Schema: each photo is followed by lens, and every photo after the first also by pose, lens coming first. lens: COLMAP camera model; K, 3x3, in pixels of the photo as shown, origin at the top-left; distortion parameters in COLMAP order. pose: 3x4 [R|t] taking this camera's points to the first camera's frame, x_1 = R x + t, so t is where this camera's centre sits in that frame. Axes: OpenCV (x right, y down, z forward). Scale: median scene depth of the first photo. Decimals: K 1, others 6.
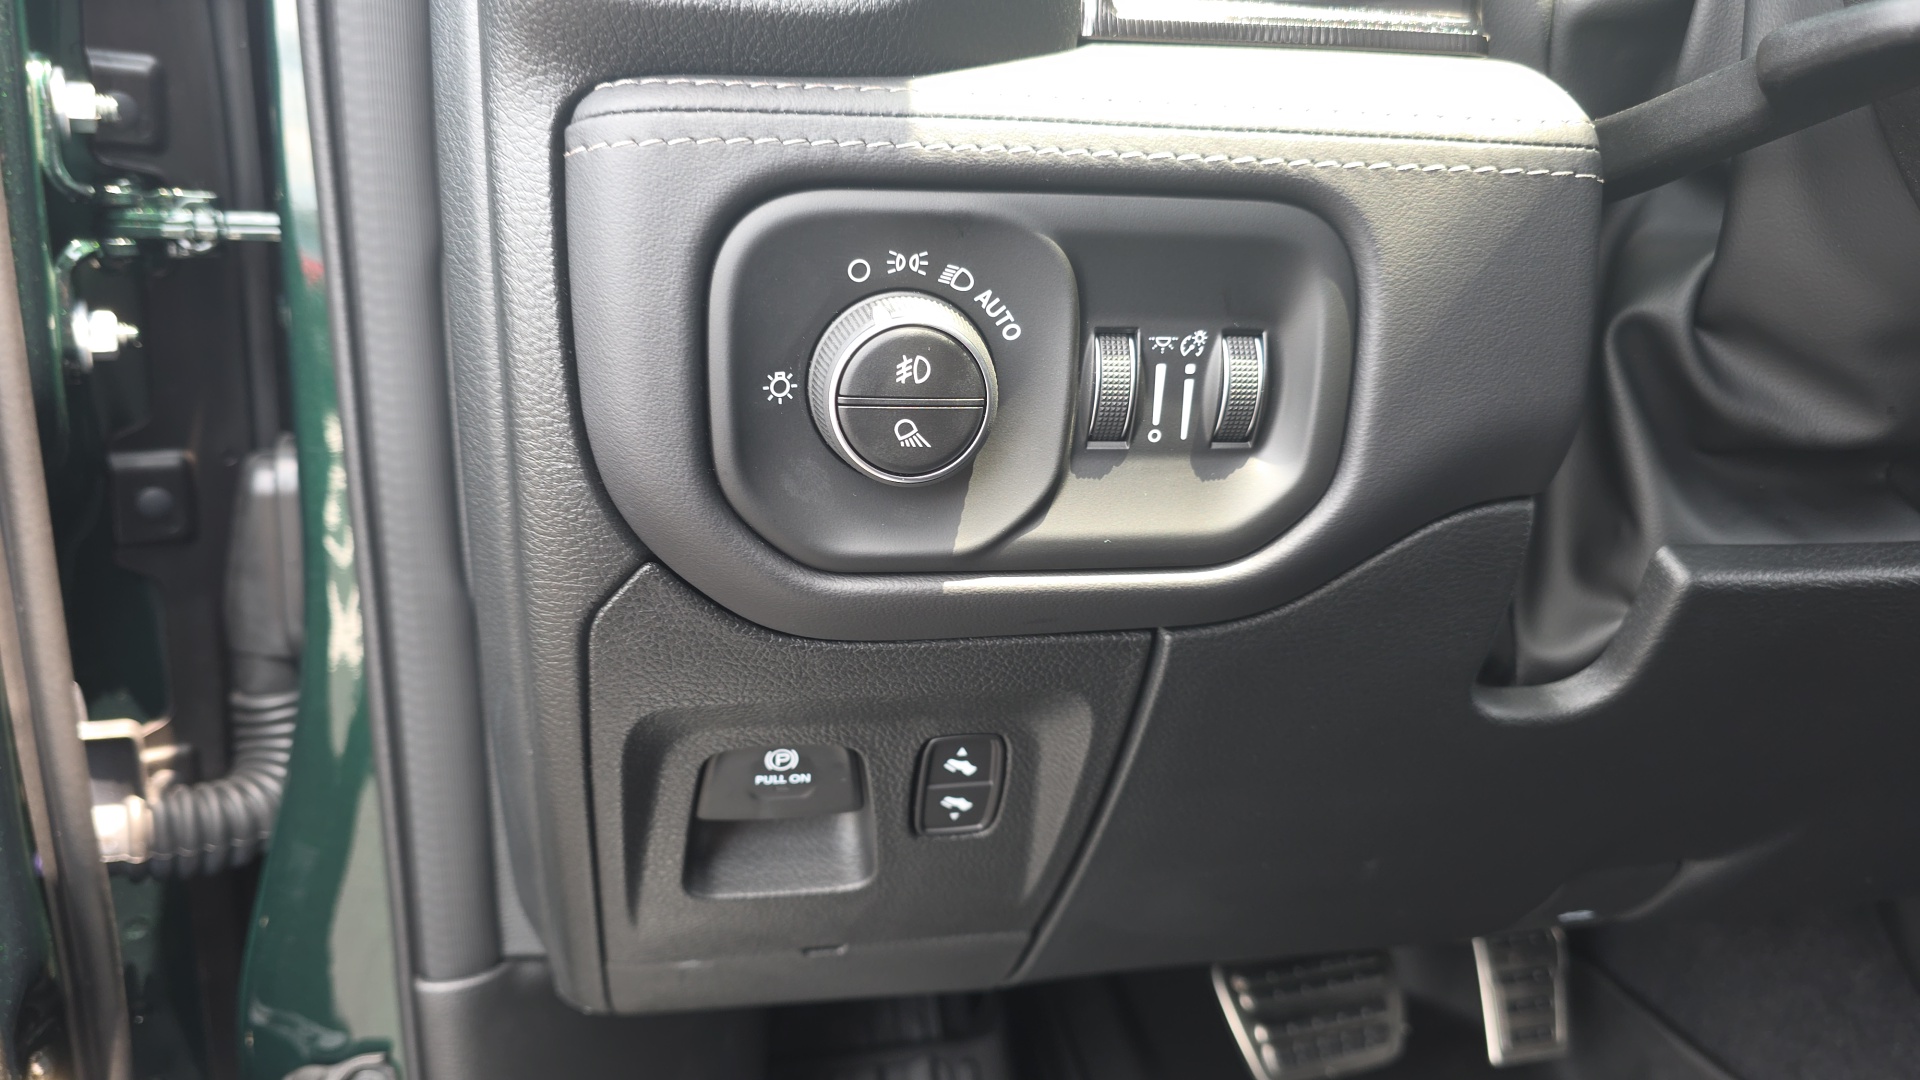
lens RADIAL K [[1292.0, 0, 973.1], [0, 1292.0, 548.8], [0, 0, 1]] dist [0.061766, -0.065688]
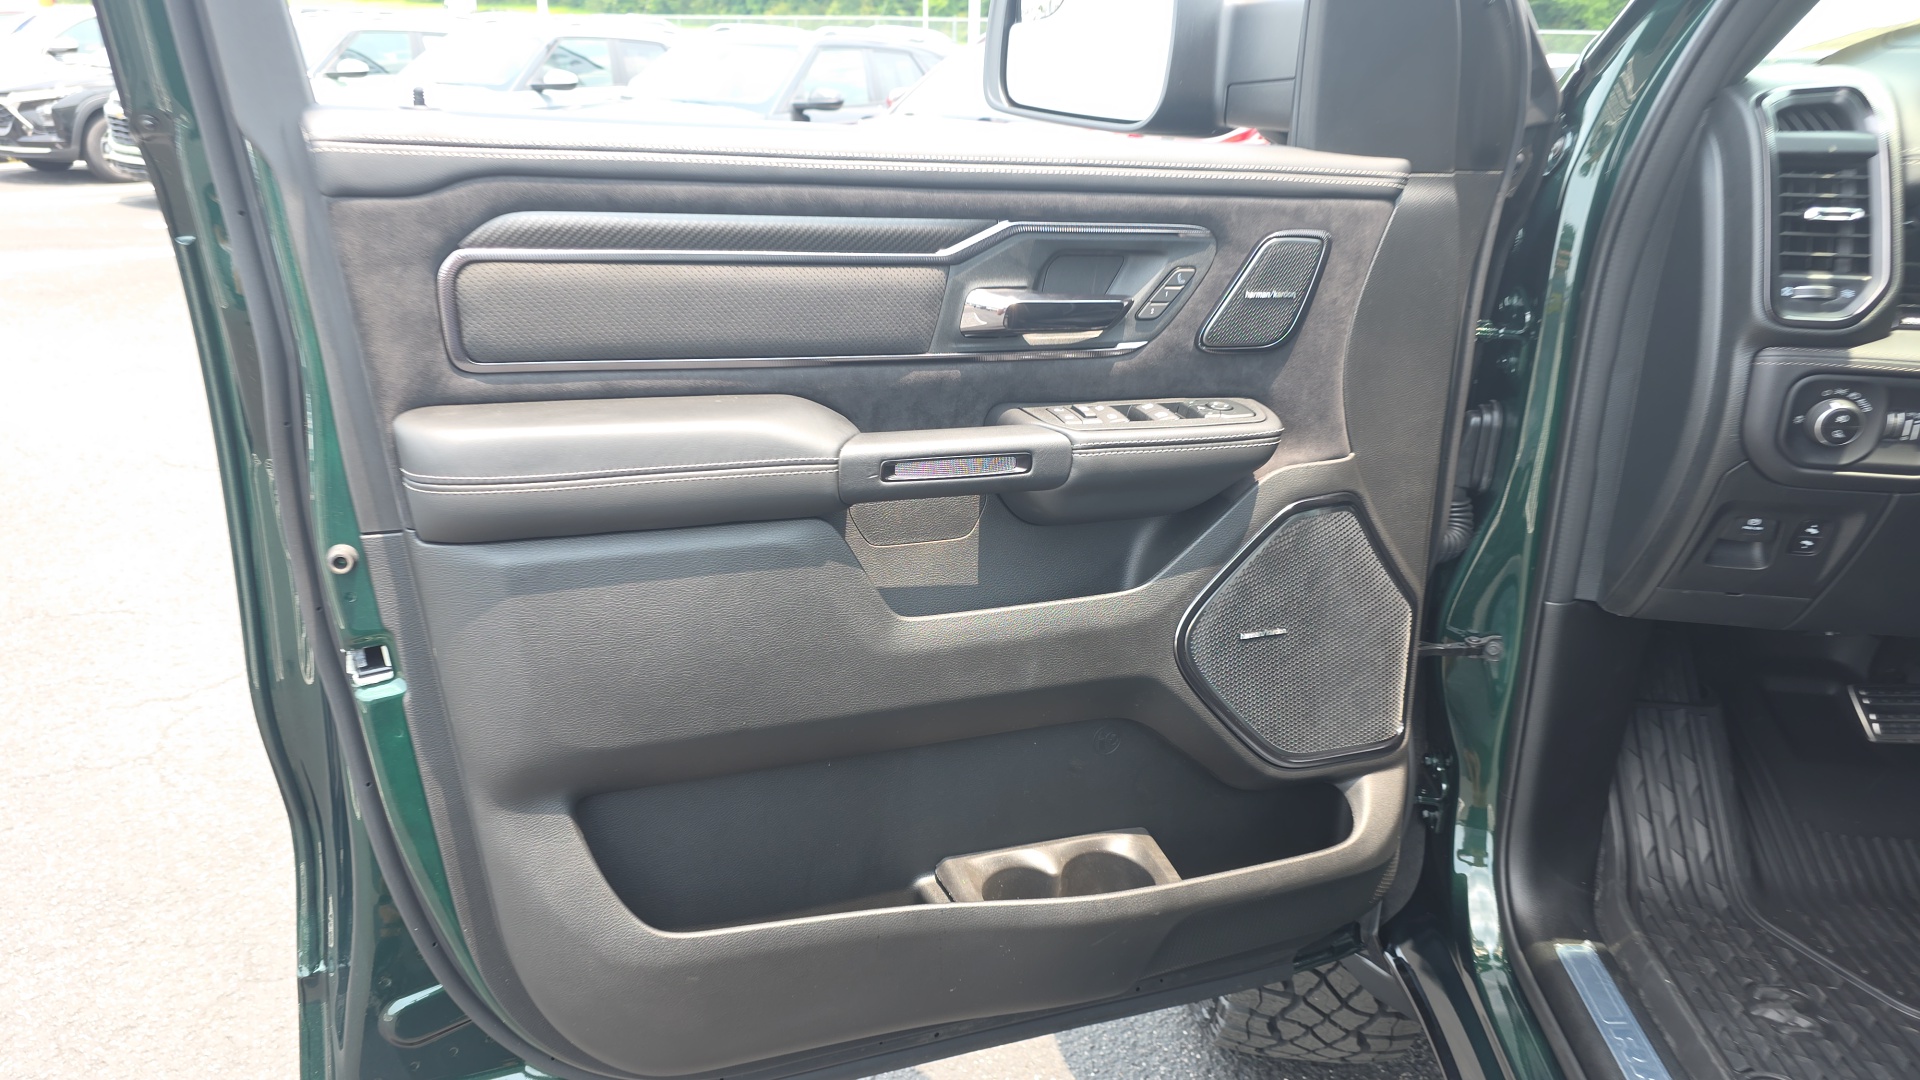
lens RADIAL K [[1292.0, 0, 968.6], [0, 1292.0, 546.1], [0, 0, 1]] dist [0.061766, -0.065688]
pose [[0.933453, 0.101542, -0.344028, -1.054481], [-0.081613, 0.994063, 0.071962, 0.172134], [0.349292, -0.039096, 0.936198, -3.519920]]
